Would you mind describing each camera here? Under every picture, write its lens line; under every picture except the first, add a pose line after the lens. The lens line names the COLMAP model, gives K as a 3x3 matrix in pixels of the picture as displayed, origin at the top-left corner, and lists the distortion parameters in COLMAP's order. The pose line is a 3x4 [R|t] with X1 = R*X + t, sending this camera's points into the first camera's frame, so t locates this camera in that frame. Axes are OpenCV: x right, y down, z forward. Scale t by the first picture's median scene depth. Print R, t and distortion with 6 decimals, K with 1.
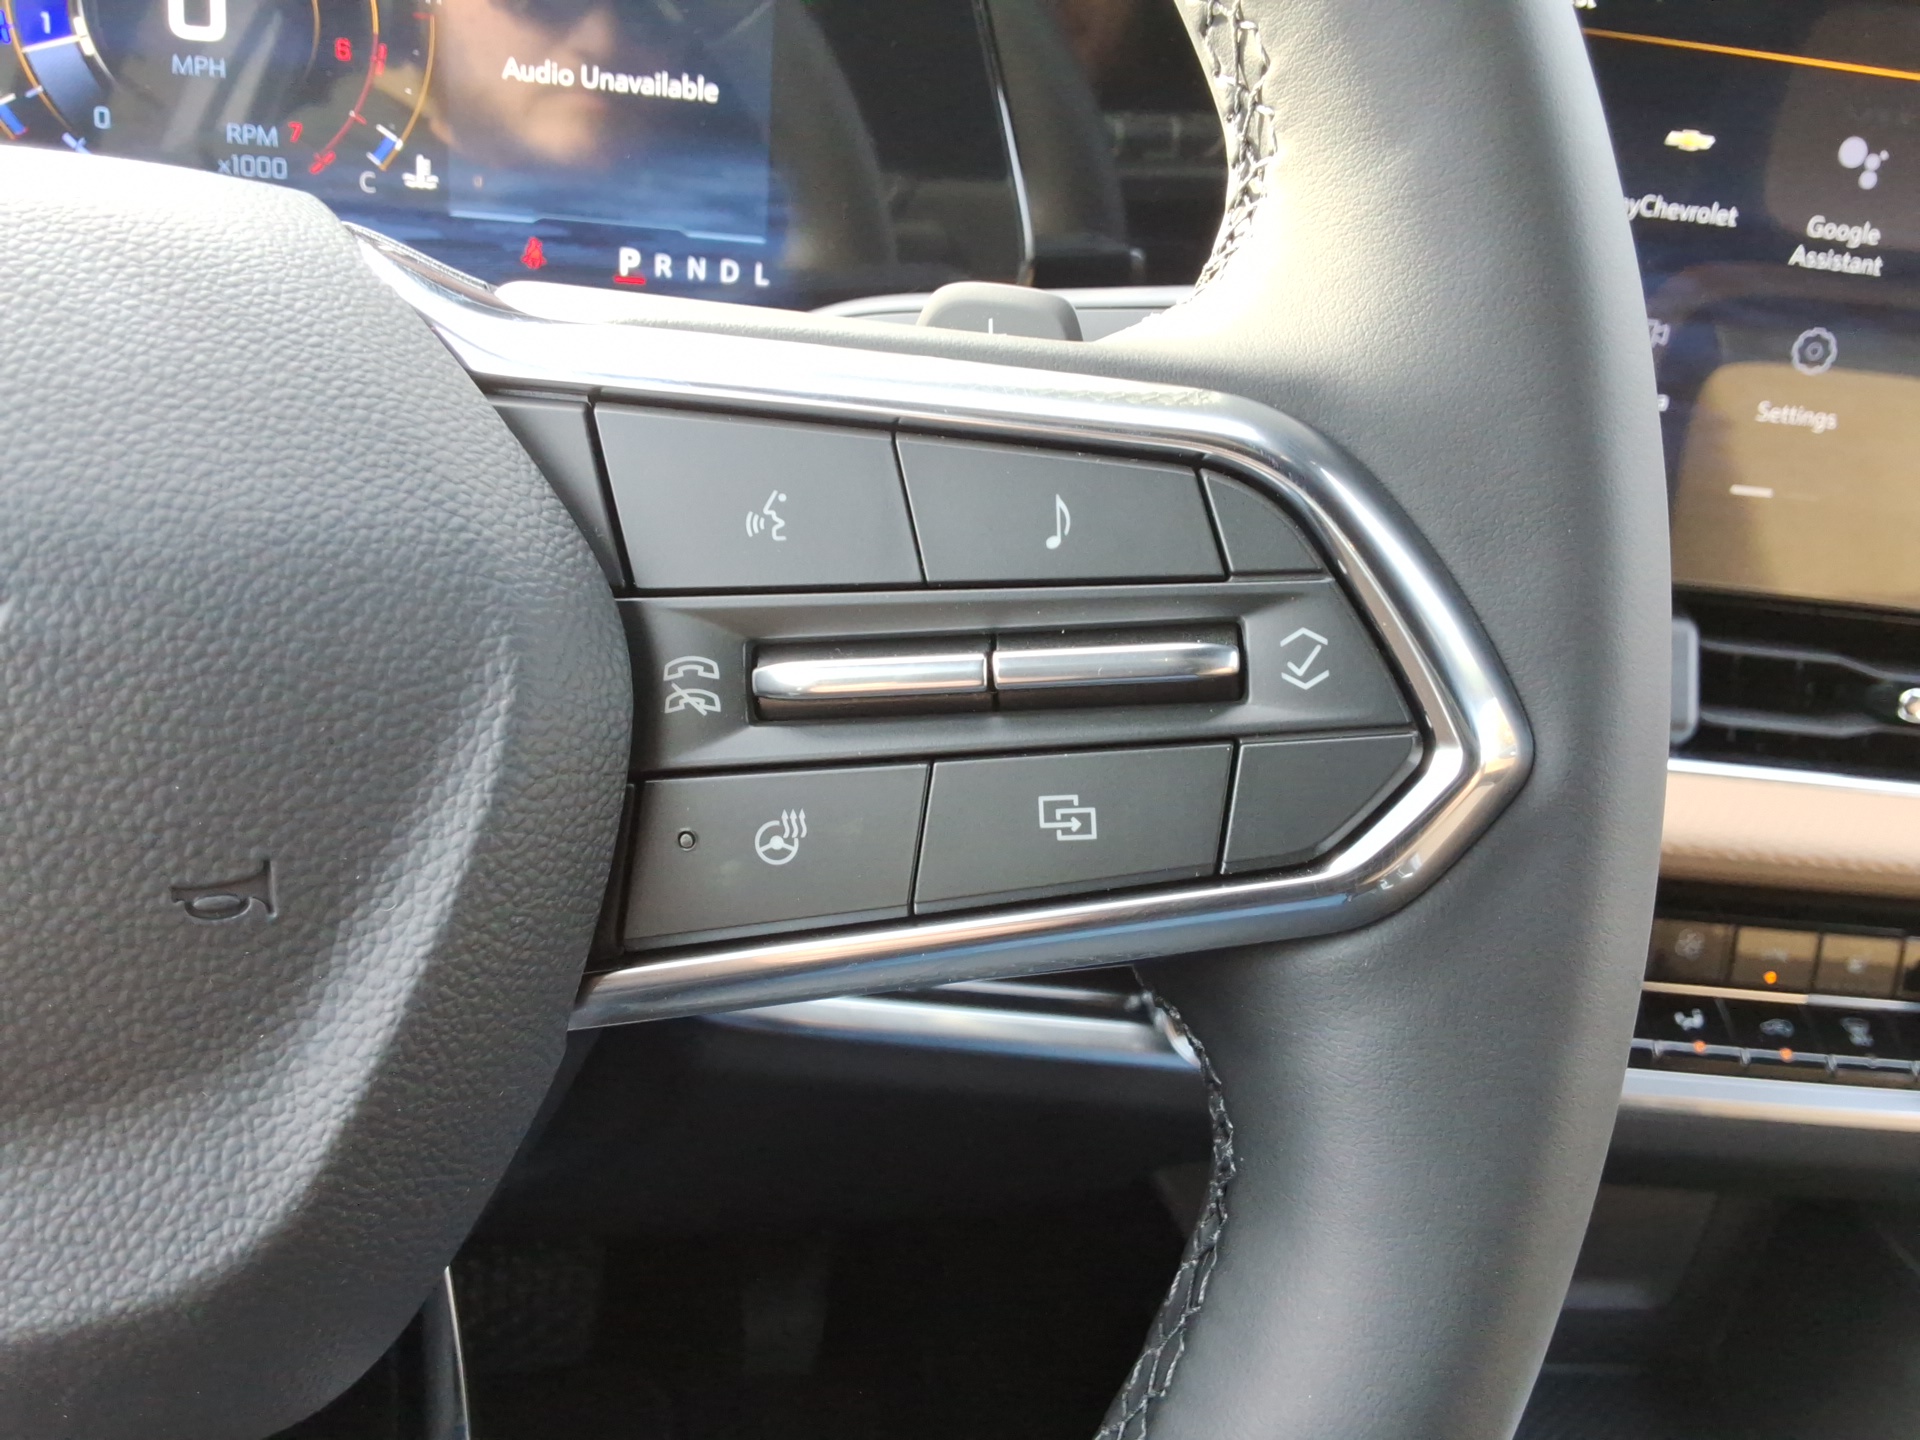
lens RADIAL K [[1520.0, 0, 1003.0], [0, 1520.0, 721.2], [0, 0, 1]] dist [0.093397, -0.137721]
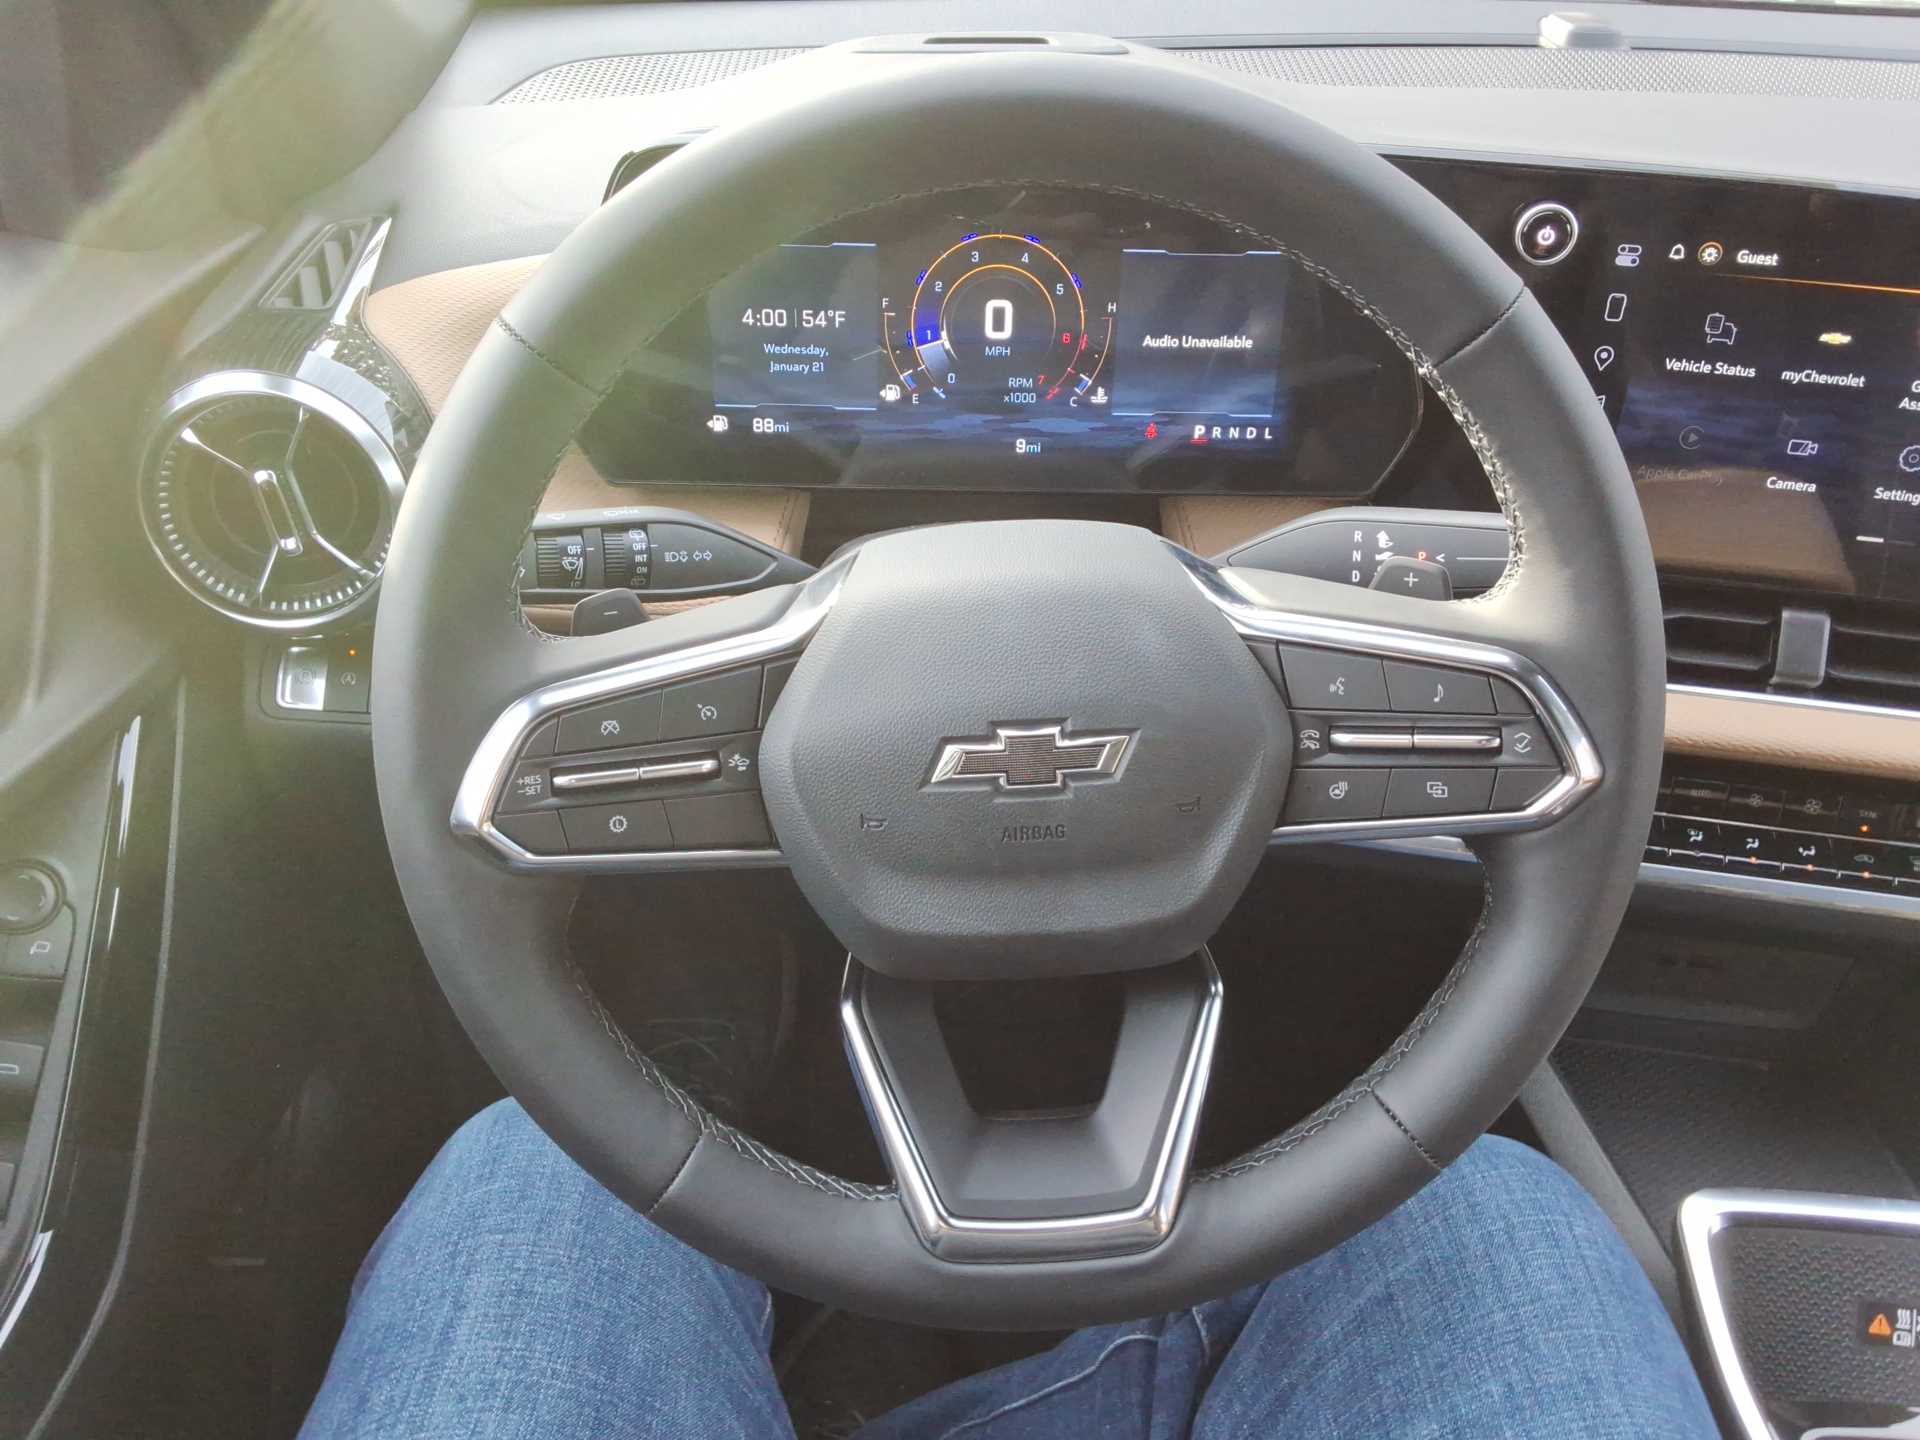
lens RADIAL K [[1520.0, 0, 992.1], [0, 1520.0, 725.4], [0, 0, 1]] dist [0.093397, -0.137721]
pose [[0.976523, 0.038484, -0.211947, -0.175620], [-0.004933, 0.987650, 0.156601, -0.516539], [0.215356, -0.151879, 0.964652, -2.037619]]
